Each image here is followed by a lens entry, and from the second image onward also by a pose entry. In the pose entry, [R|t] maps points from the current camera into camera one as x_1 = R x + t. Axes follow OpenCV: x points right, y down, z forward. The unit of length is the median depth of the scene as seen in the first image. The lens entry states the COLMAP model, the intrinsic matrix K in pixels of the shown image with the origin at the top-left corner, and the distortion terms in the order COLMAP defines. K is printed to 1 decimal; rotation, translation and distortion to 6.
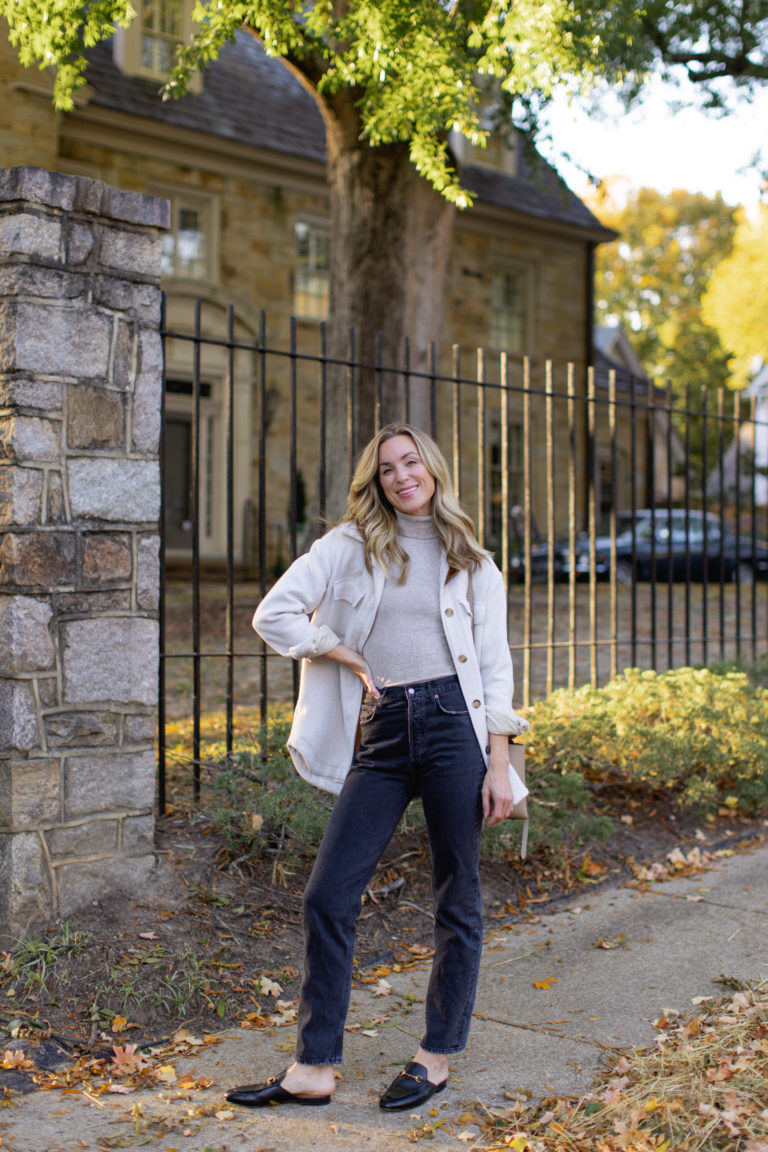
lens RADIAL K [[1612.5, 0, 384.0], [0, 1612.5, 576.0], [0, 0, 1]] dist [-0.004900, 0.049739]
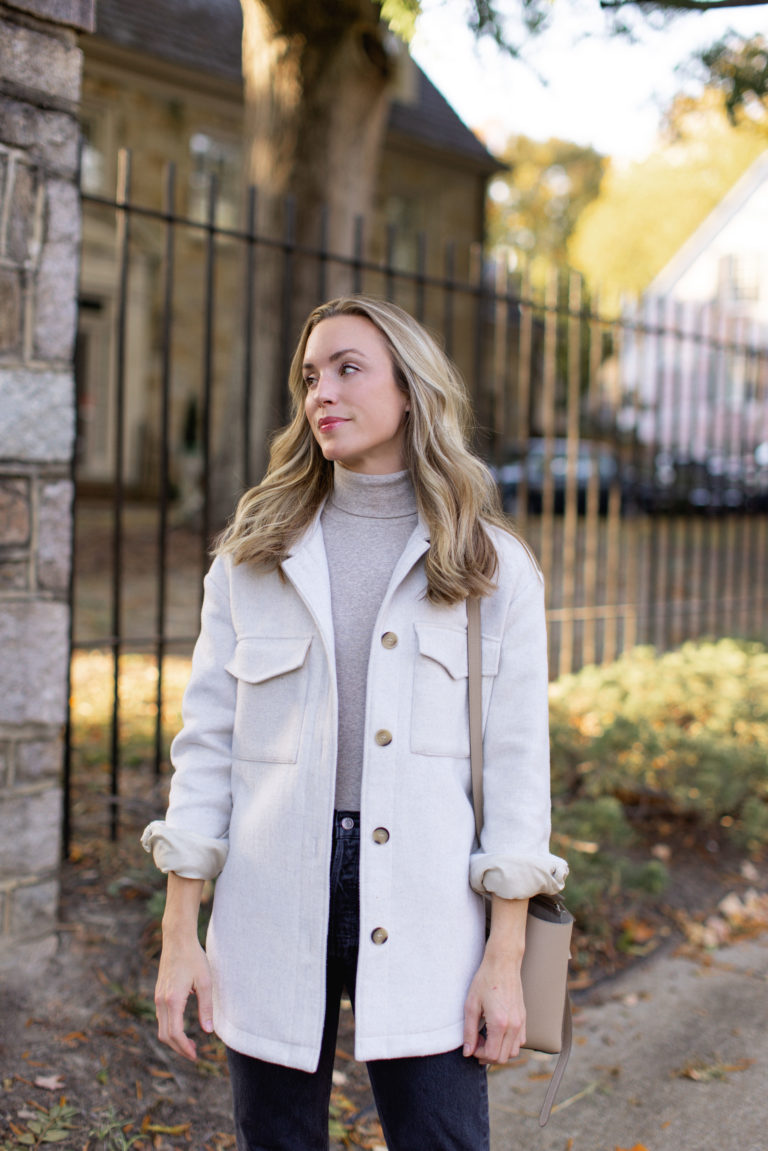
lens RADIAL K [[1611.1, 0, 384.0], [0, 1611.1, 575.5], [0, 0, 1]] dist [-0.004900, 0.049739]
pose [[0.997397, 0.020928, 0.068999, -0.052898], [-0.024041, 0.998716, 0.044602, -0.019279], [-0.067977, -0.046145, 0.996619, 0.303898]]
